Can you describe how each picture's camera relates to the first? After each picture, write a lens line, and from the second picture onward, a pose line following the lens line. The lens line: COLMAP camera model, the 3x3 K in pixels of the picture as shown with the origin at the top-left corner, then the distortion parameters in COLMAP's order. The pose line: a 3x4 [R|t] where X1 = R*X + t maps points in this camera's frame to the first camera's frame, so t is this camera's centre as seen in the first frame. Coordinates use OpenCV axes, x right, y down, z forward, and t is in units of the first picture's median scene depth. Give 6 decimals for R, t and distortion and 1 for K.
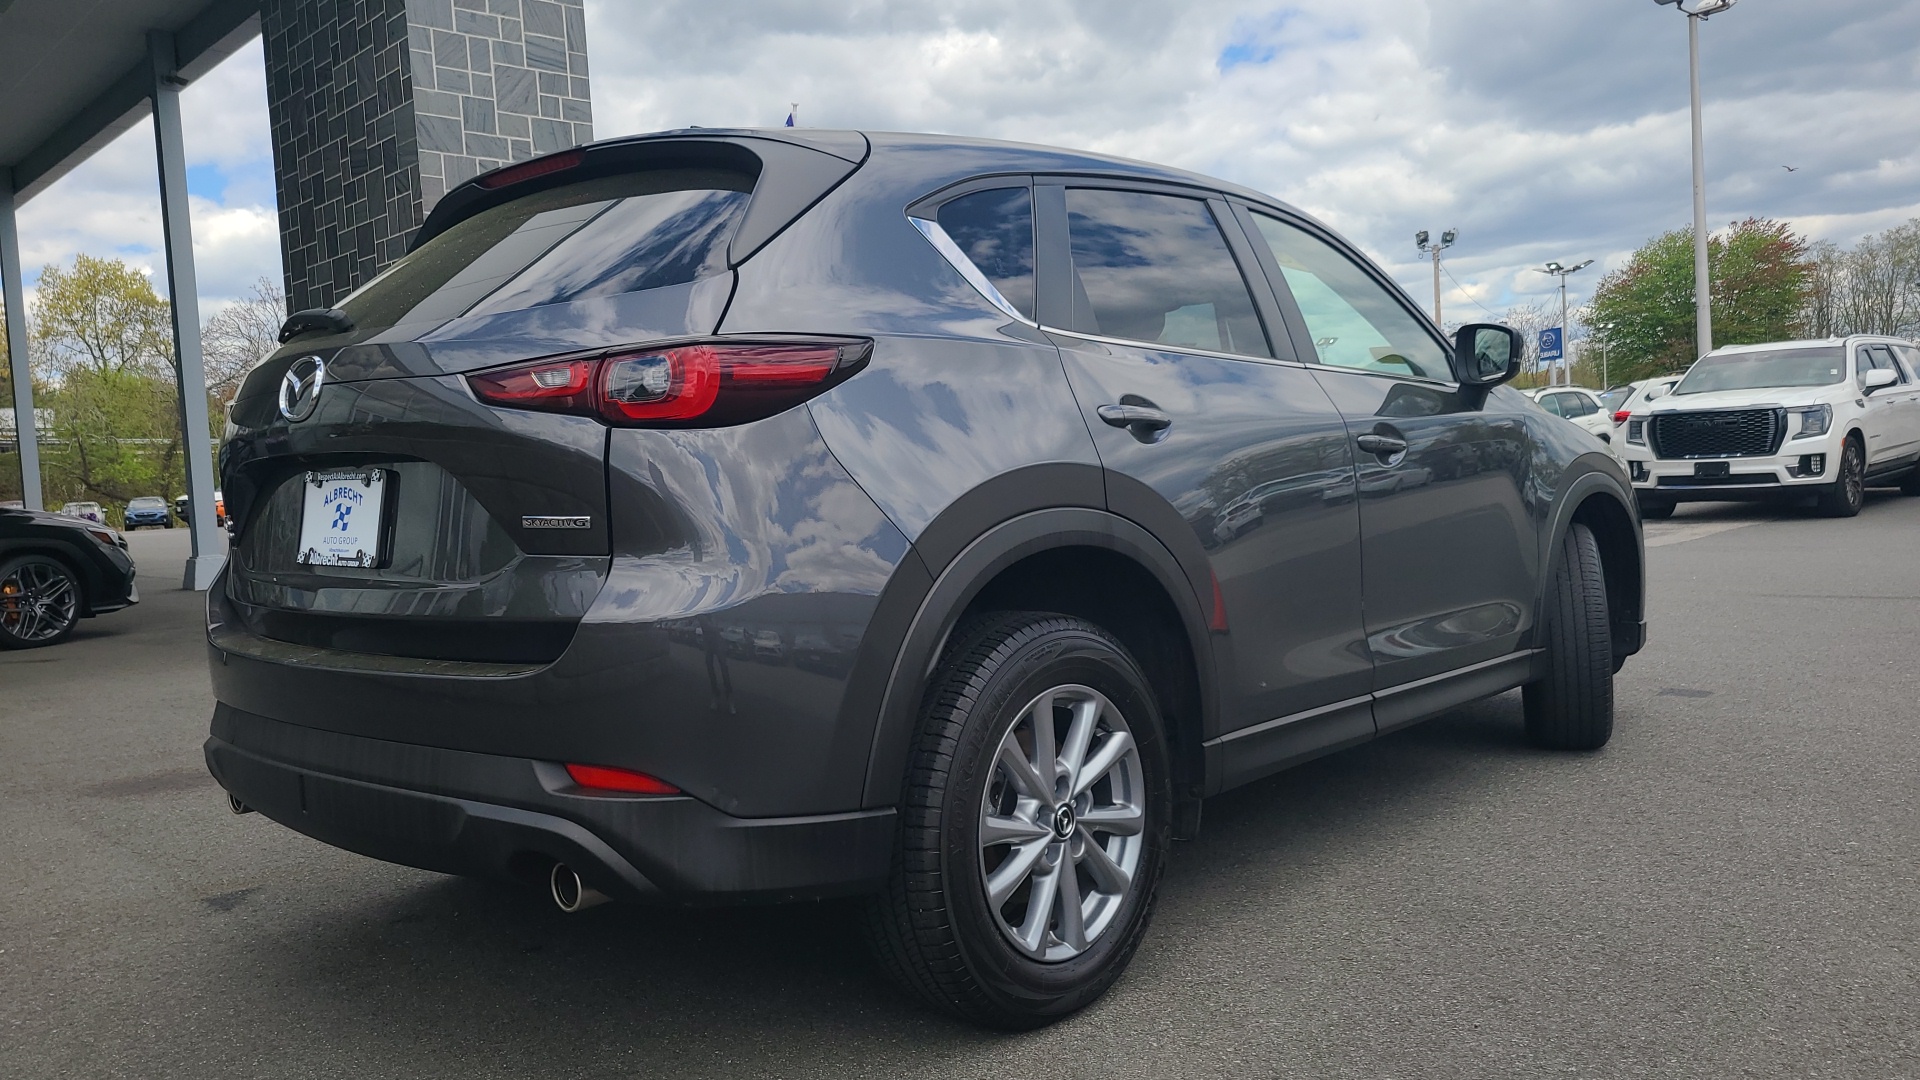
lens RADIAL K [[1447.0, 0, 929.3], [0, 1447.0, 541.4], [0, 0, 1]] dist [0.047769, -0.027682]
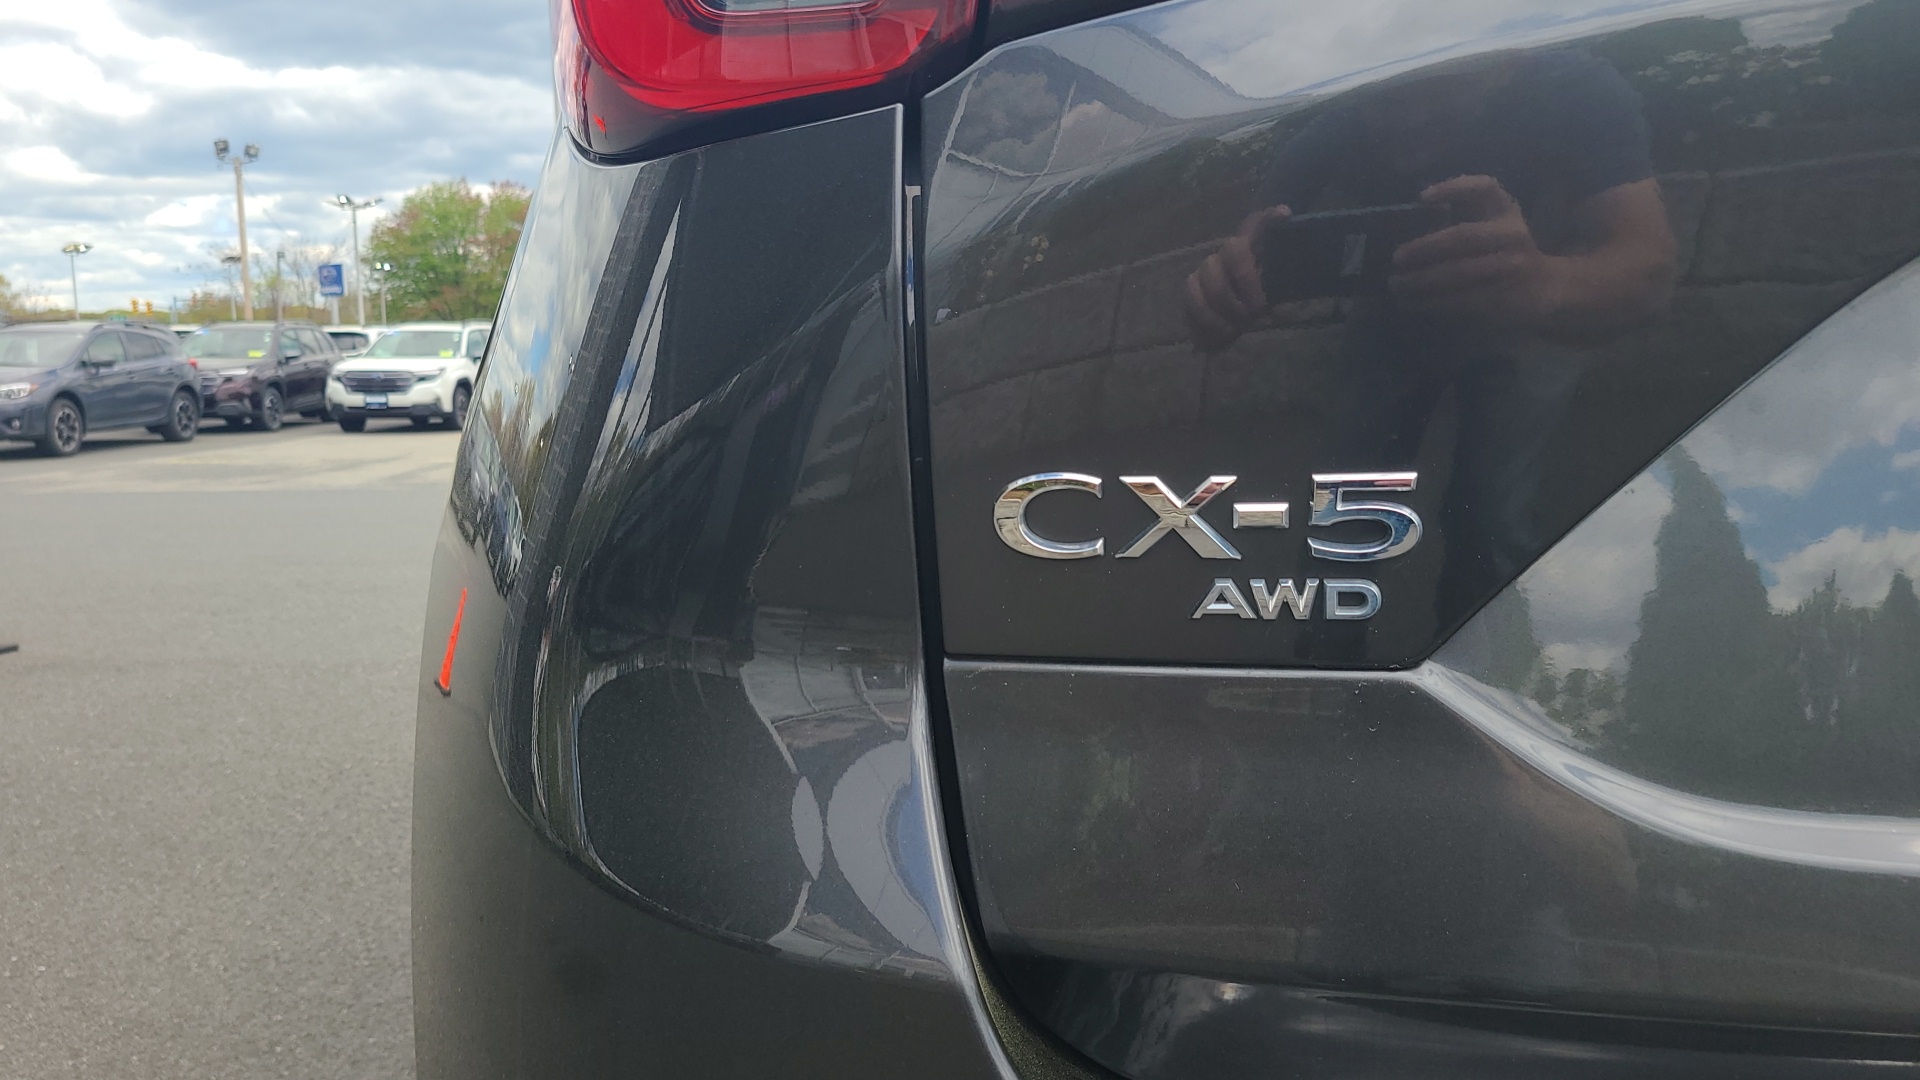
lens RADIAL K [[1447.0, 0, 940.7], [0, 1447.0, 516.2], [0, 0, 1]] dist [0.047769, -0.027682]
pose [[0.672379, -0.028428, 0.739661, -0.130212], [0.010579, 0.999529, 0.028800, -0.003605], [-0.740131, -0.011540, 0.672364, 0.193913]]
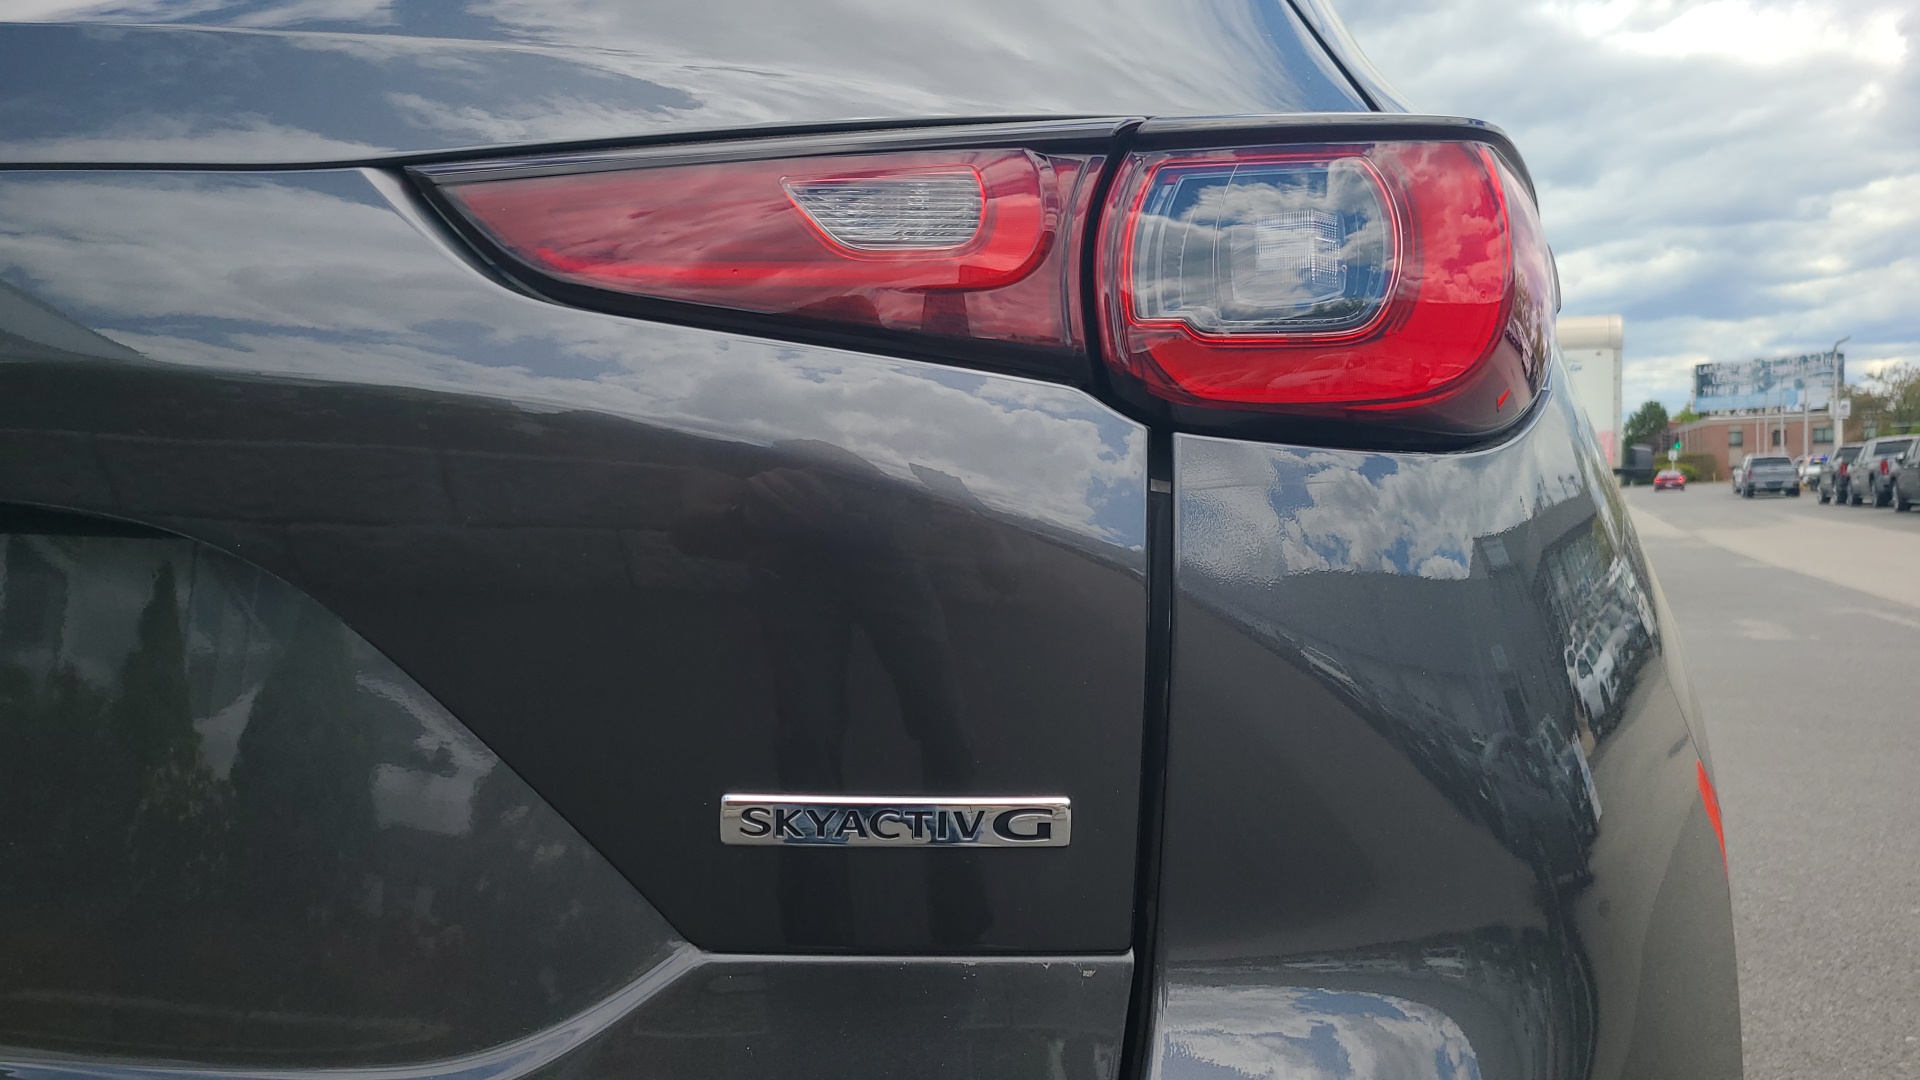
lens RADIAL K [[1447.0, 0, 945.2], [0, 1447.0, 535.5], [0, 0, 1]] dist [0.047769, -0.027682]
pose [[0.896303, 0.026833, 0.442630, -0.055106], [-0.005100, 0.998725, -0.050218, -0.007398], [-0.443413, 0.042753, 0.895297, 0.121577]]
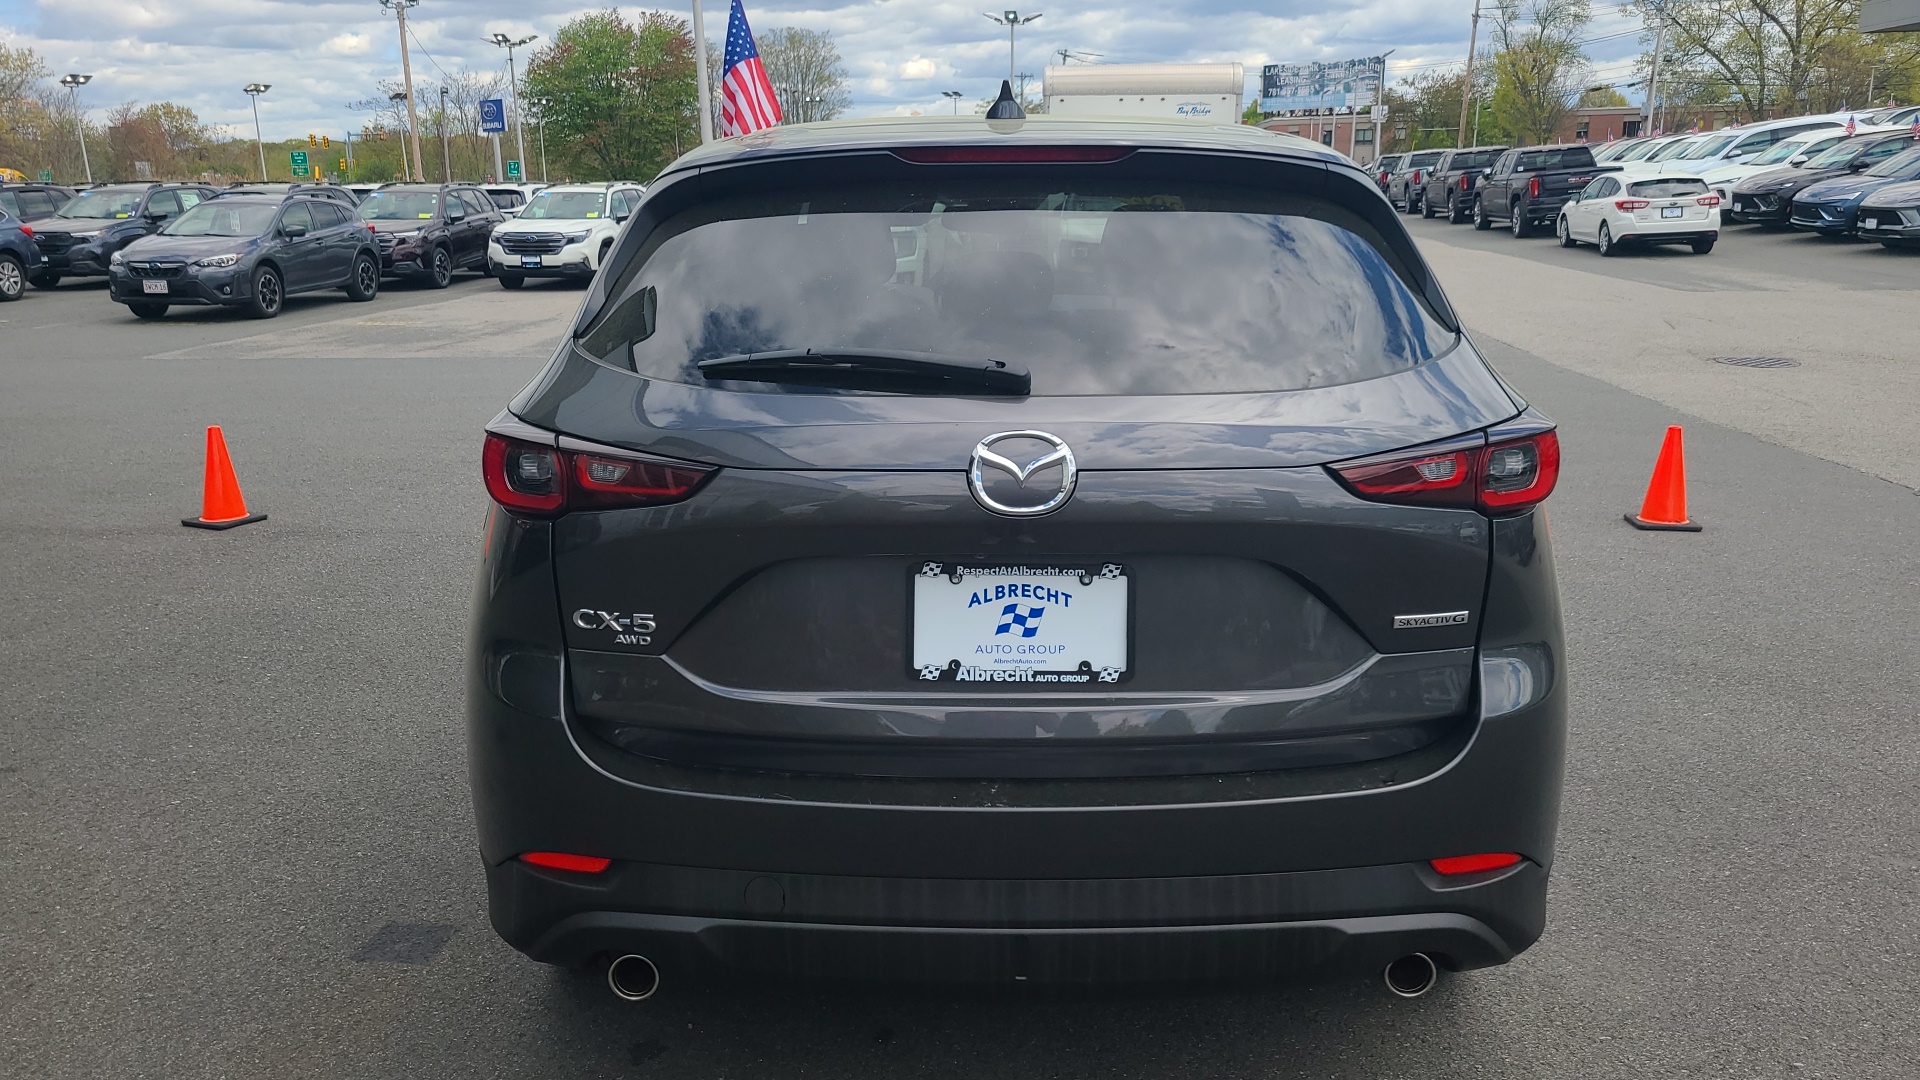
lens RADIAL K [[1447.0, 0, 957.6], [0, 1447.0, 527.5], [0, 0, 1]] dist [0.047769, -0.027682]
pose [[0.740167, -0.111046, 0.663190, -0.173415], [0.009439, 0.987888, 0.154880, -0.034937], [-0.672356, -0.108377, 0.732251, 0.079623]]
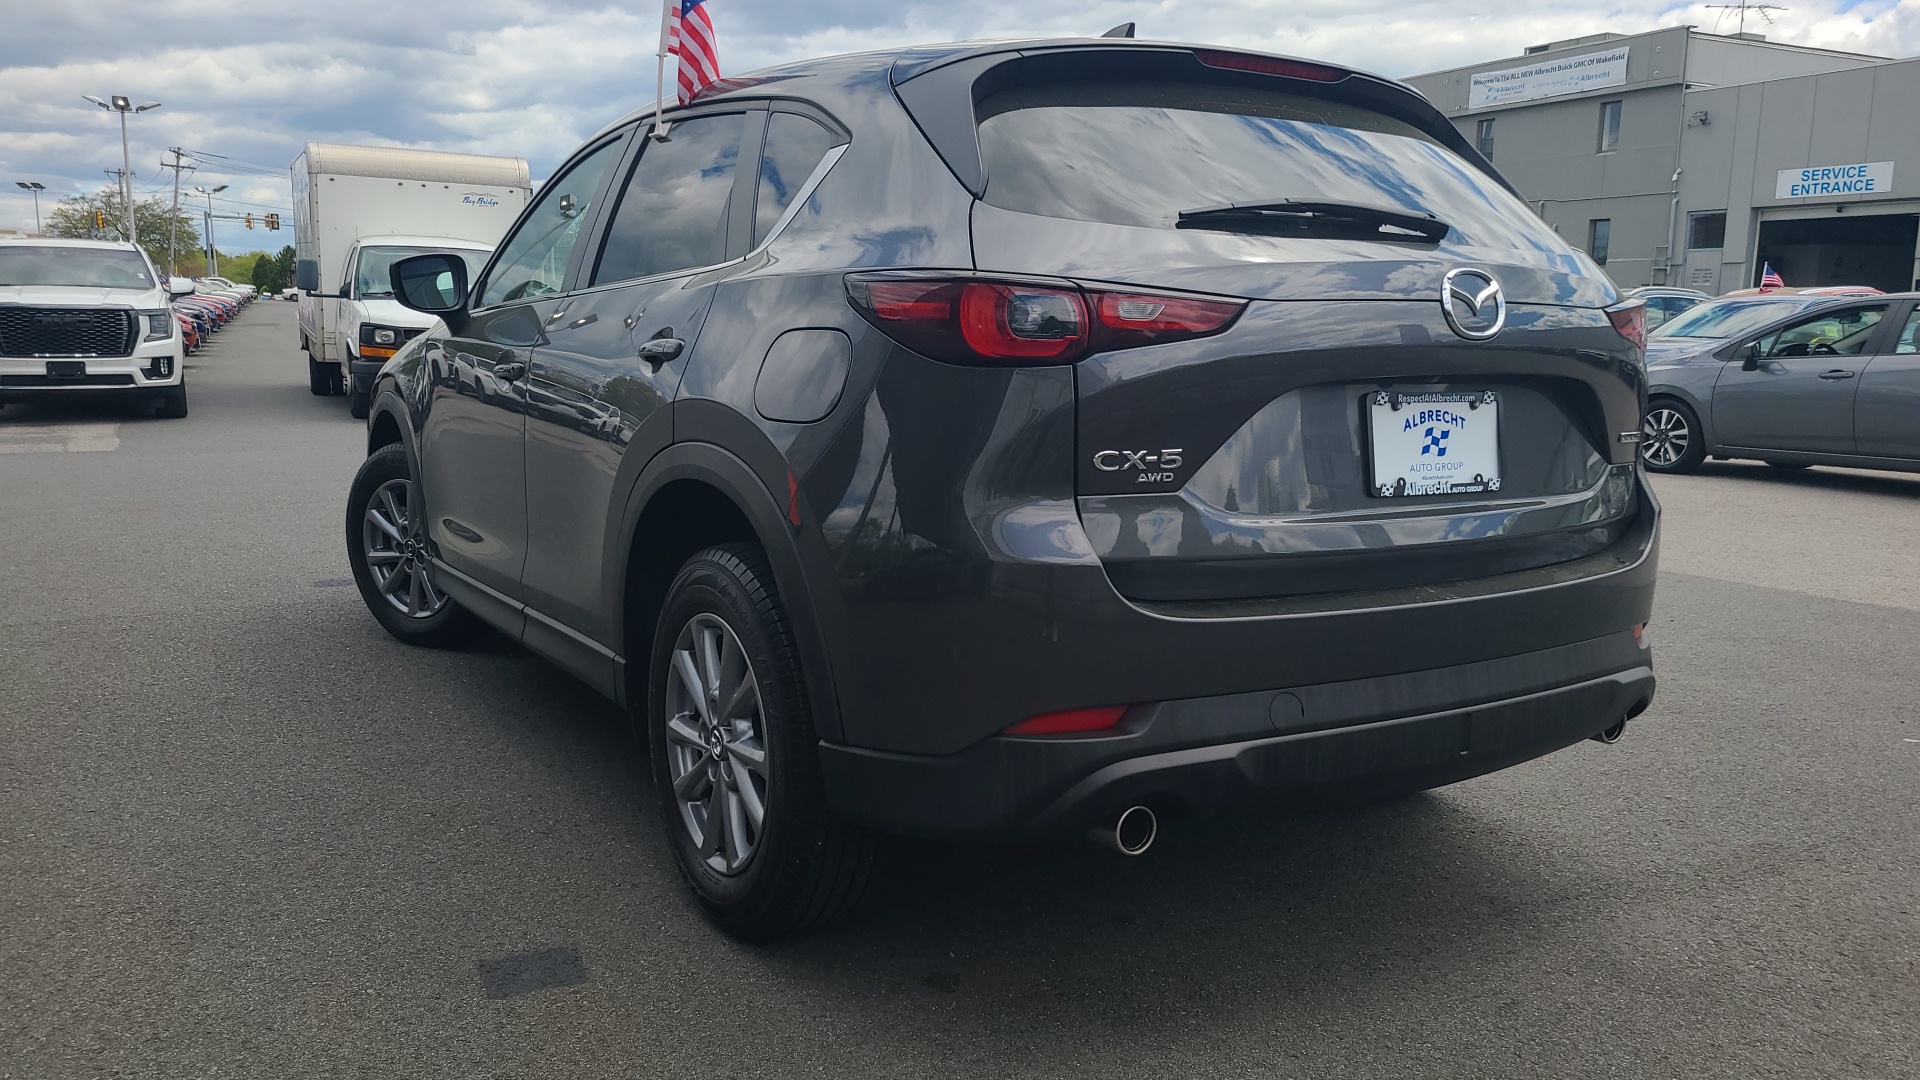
lens RADIAL K [[1447.0, 0, 952.1], [0, 1447.0, 534.1], [0, 0, 1]] dist [0.047769, -0.027682]
pose [[0.259801, -0.088632, 0.961586, -0.251963], [0.025885, 0.996060, 0.084816, -0.008156], [-0.965315, 0.002855, 0.261072, 0.191395]]
